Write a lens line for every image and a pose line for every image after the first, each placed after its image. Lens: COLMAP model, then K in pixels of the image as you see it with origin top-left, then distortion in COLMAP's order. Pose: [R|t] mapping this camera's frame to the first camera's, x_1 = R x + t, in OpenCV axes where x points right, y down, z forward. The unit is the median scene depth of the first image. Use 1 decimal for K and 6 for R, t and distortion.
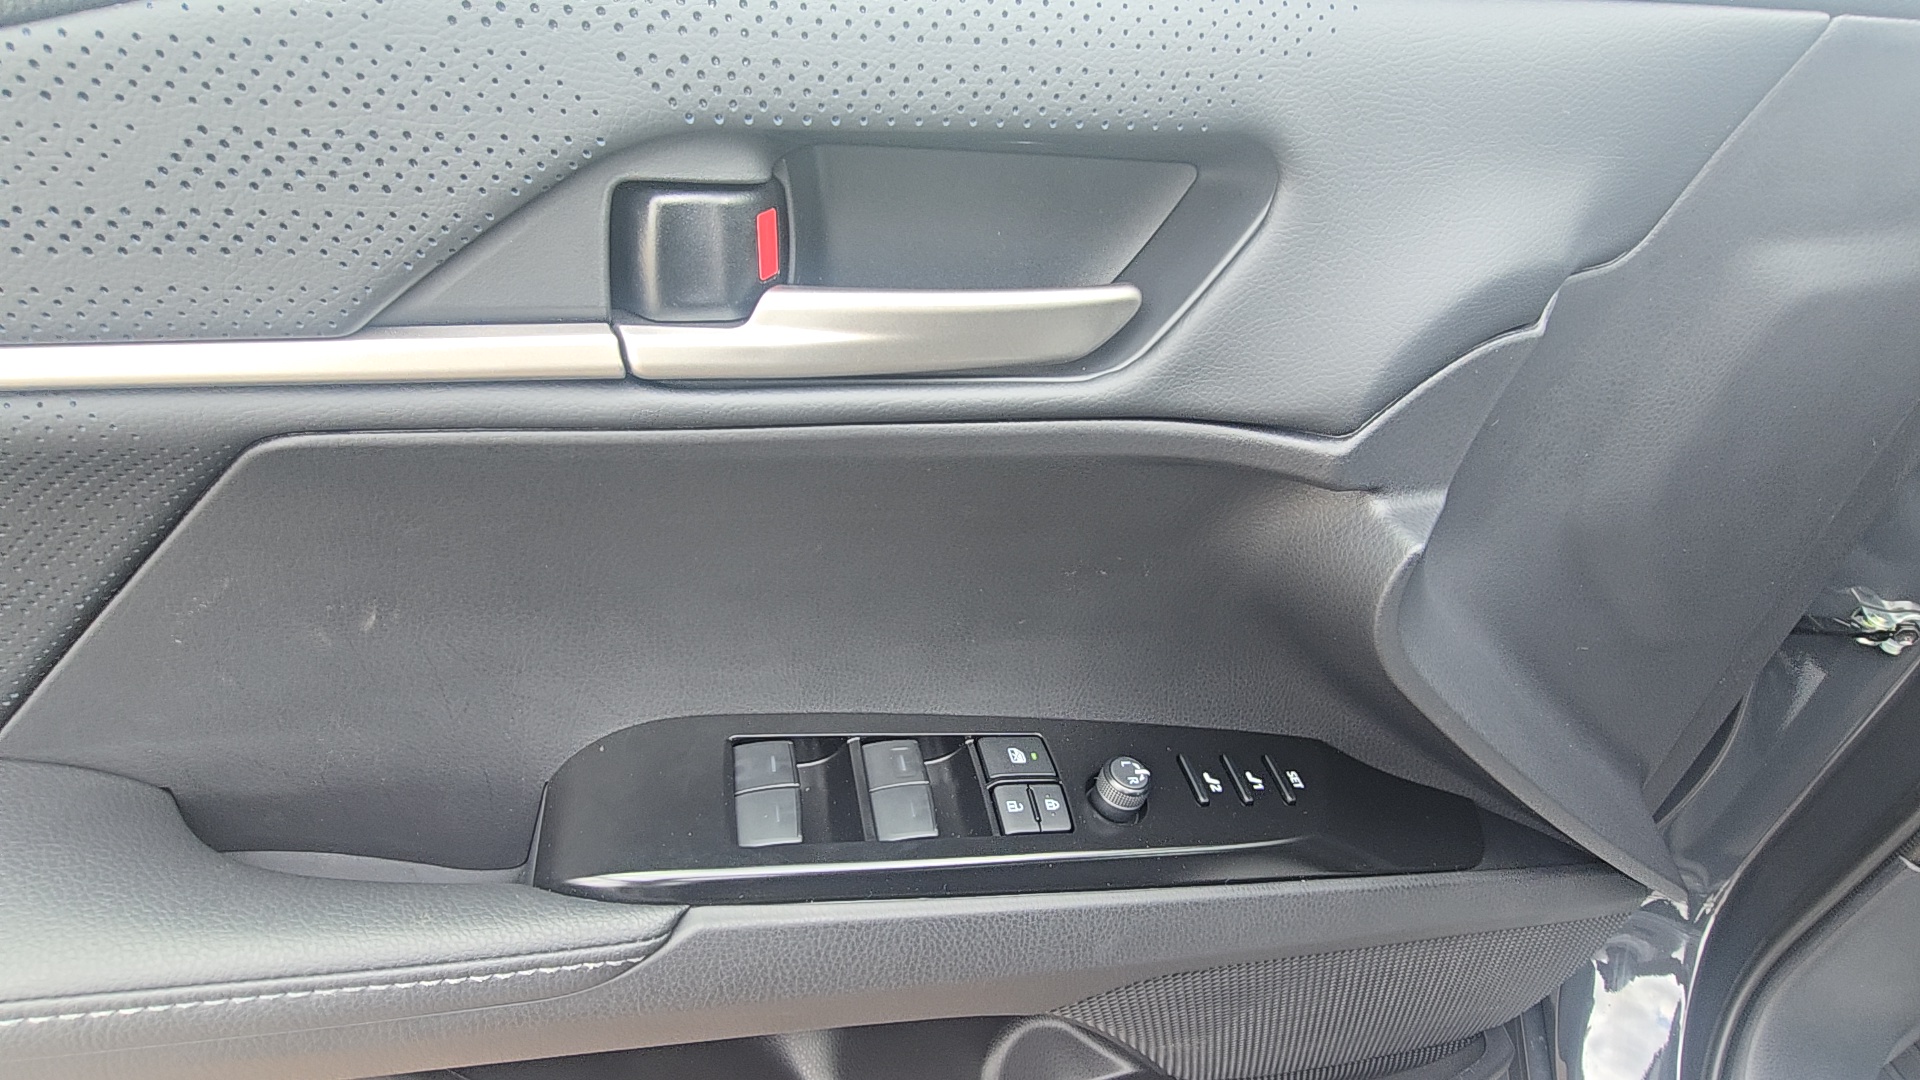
lens RADIAL K [[978.8, 0, 963.1], [0, 978.8, 534.0], [0, 0, 1]] dist [-0.002328, -0.000632]
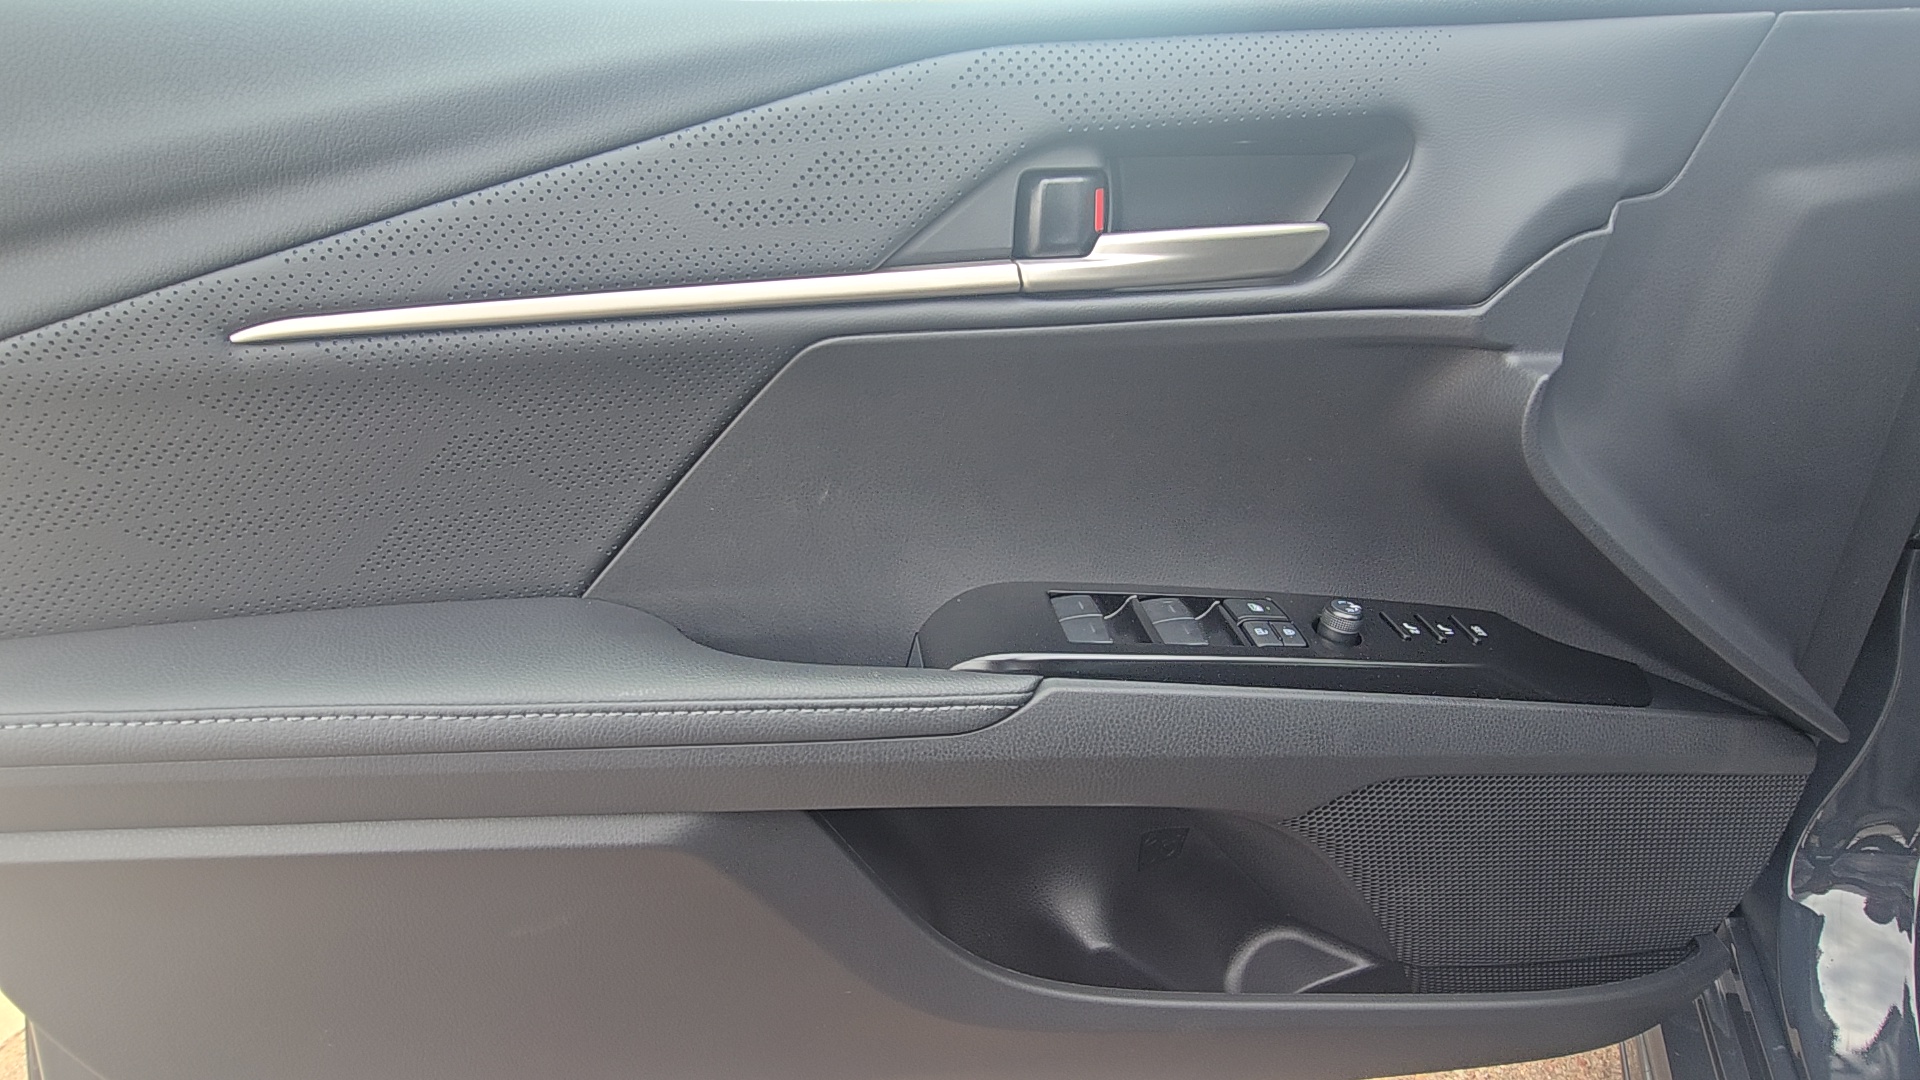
lens RADIAL K [[978.8, 0, 948.6], [0, 978.8, 540.1], [0, 0, 1]] dist [-0.002328, -0.000632]
pose [[0.990260, -0.065747, -0.122729, -0.252189], [0.041612, 0.980951, -0.189746, 0.496057], [0.132866, 0.182790, 0.974133, -0.491780]]
